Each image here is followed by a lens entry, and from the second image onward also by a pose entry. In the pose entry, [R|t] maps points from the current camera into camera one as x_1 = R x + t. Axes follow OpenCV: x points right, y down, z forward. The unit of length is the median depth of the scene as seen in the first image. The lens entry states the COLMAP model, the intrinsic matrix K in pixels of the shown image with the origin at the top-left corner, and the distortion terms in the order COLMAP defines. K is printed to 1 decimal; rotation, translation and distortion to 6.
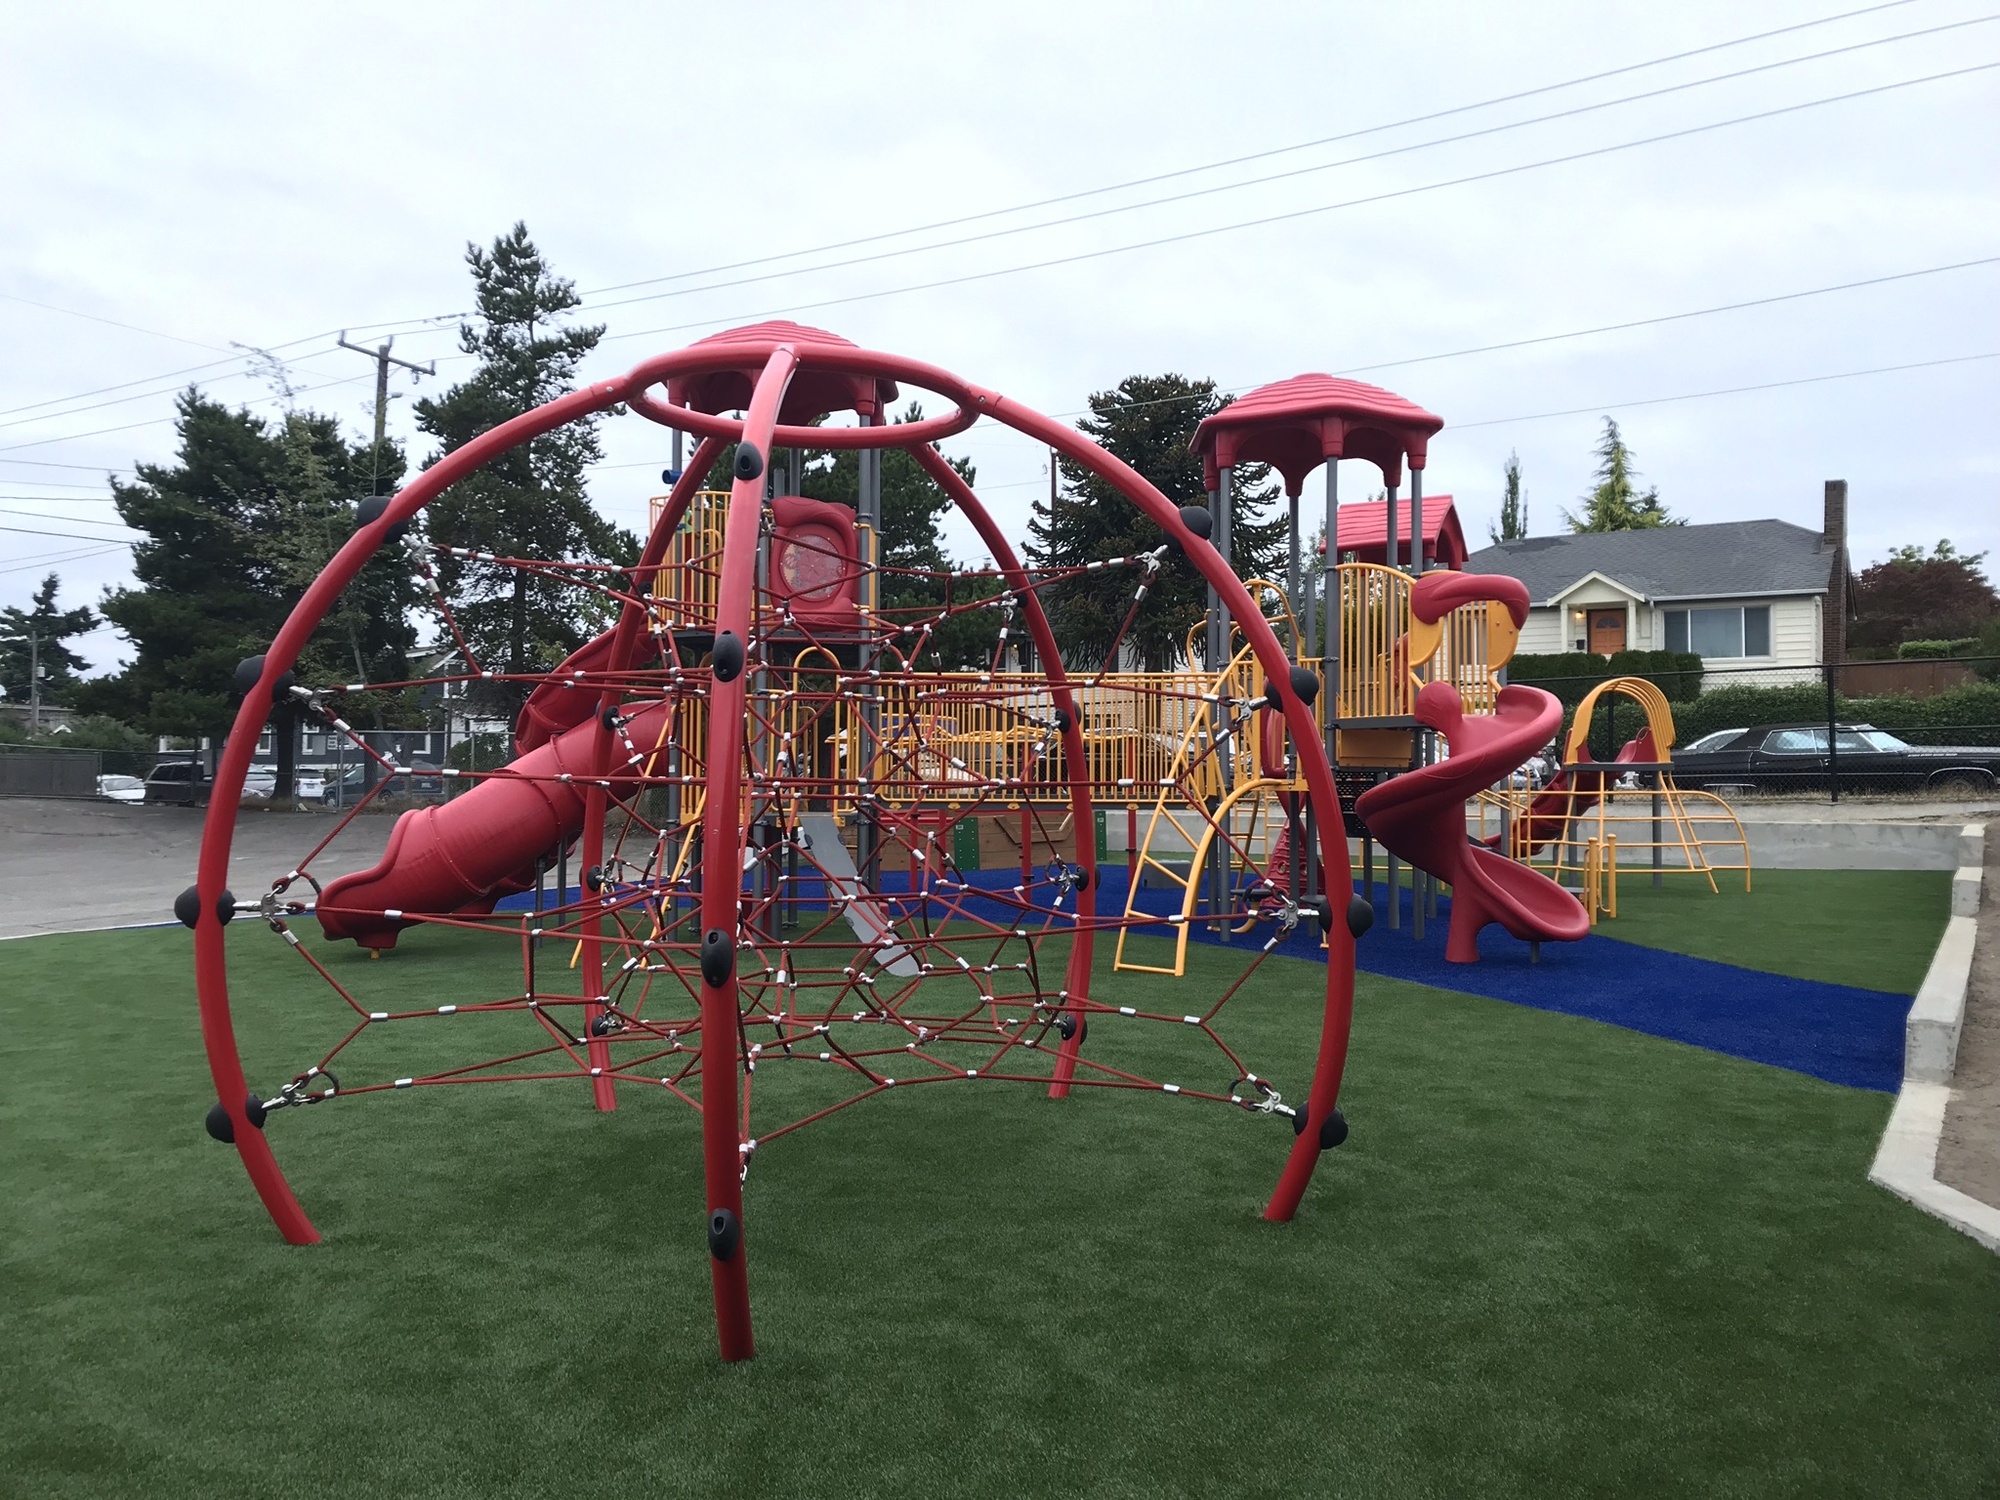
lens RADIAL K [[1626.9, 0, 1000.0], [0, 1626.9, 750.0], [0, 0, 1]] dist [0.044171, -0.022030]
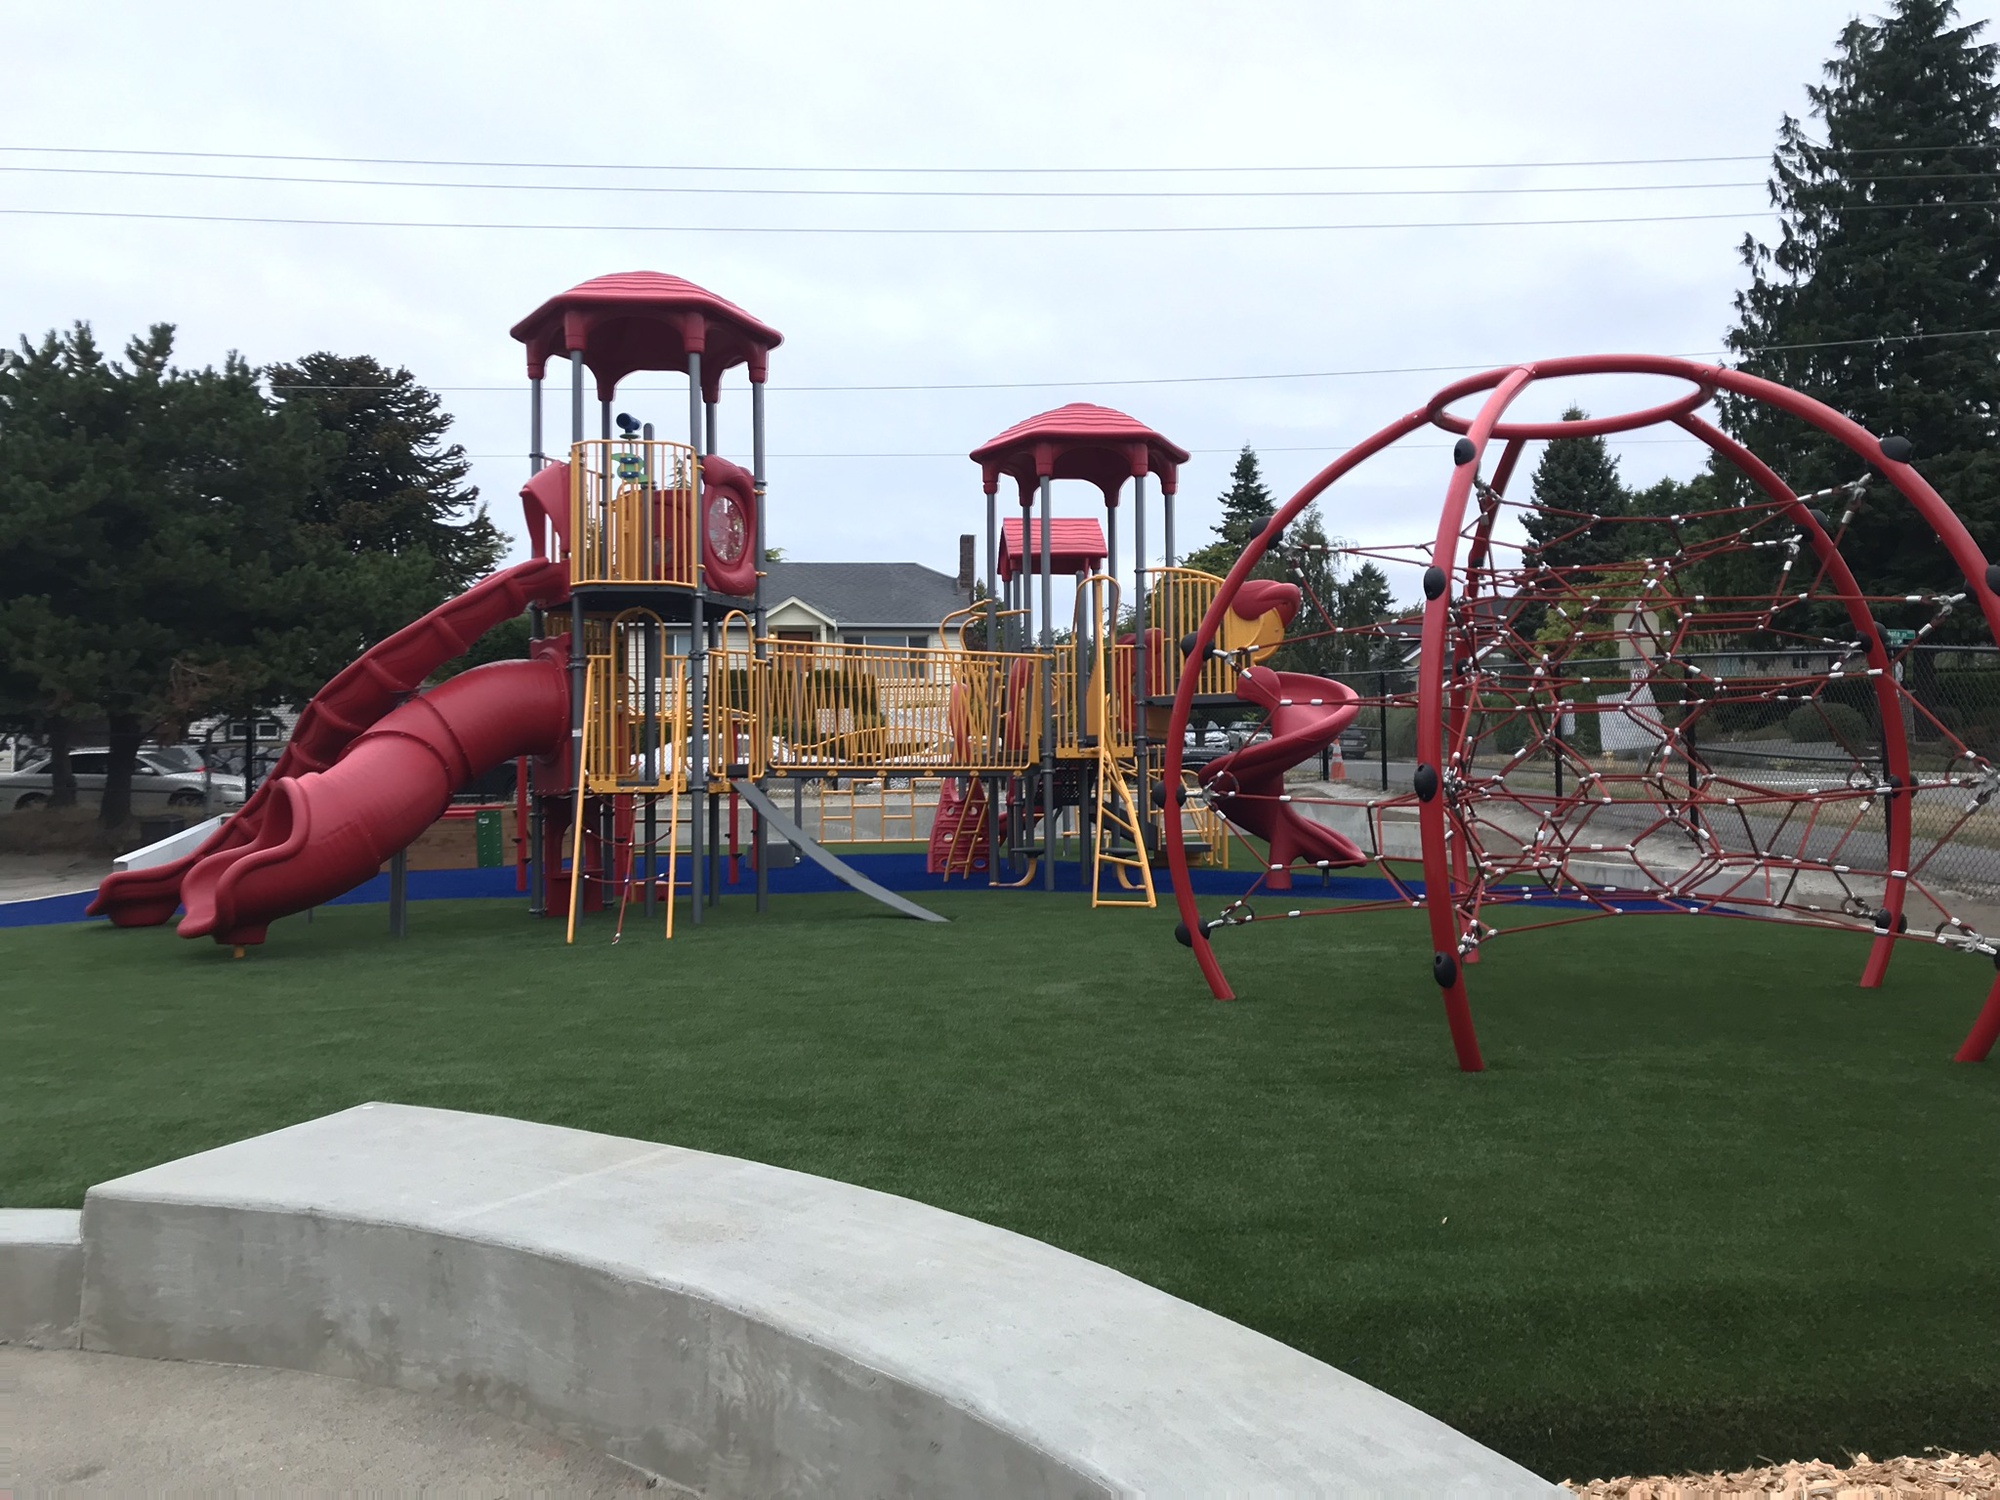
lens RADIAL K [[1626.9, 0, 1000.0], [0, 1626.9, 750.0], [0, 0, 1]] dist [0.044171, -0.022030]
pose [[0.804170, 0.007319, 0.594354, -0.179419], [0.002150, 0.999882, -0.015222, 0.011571], [-0.594395, 0.013519, 0.804059, 0.033738]]
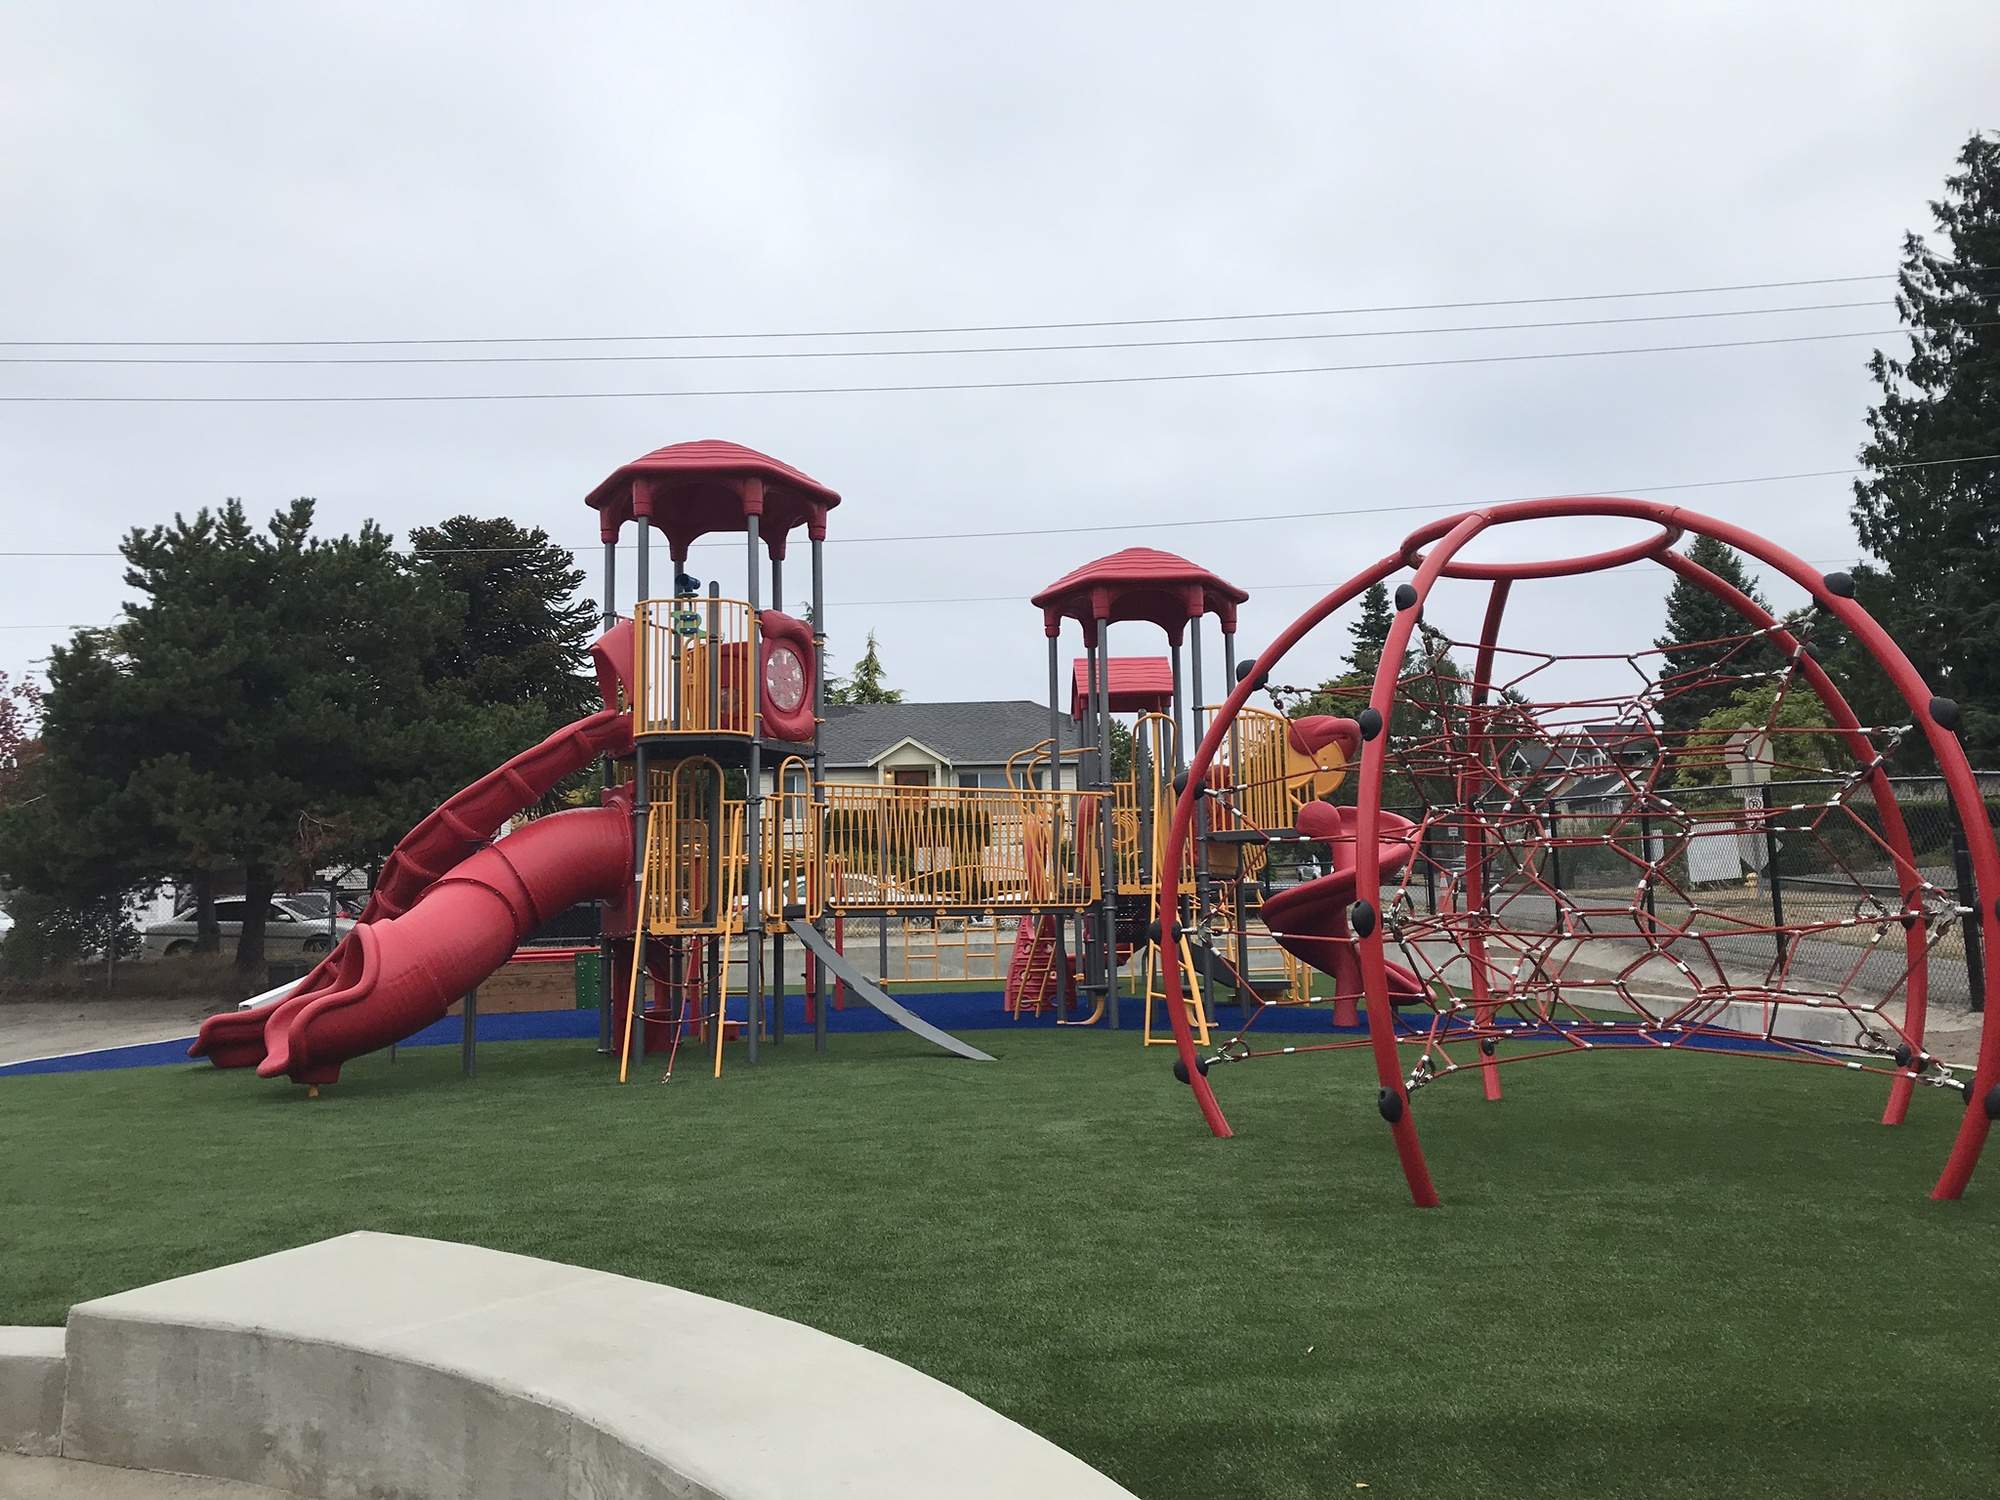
lens RADIAL K [[1637.5, 0, 1000.0], [0, 1637.5, 750.0], [0, 0, 1]] dist [0.042666, -0.041908]
pose [[0.852395, 0.040852, 0.521300, -0.169810], [0.012762, 0.995021, -0.098842, 0.011414], [-0.522742, 0.090905, 0.847630, 0.017633]]
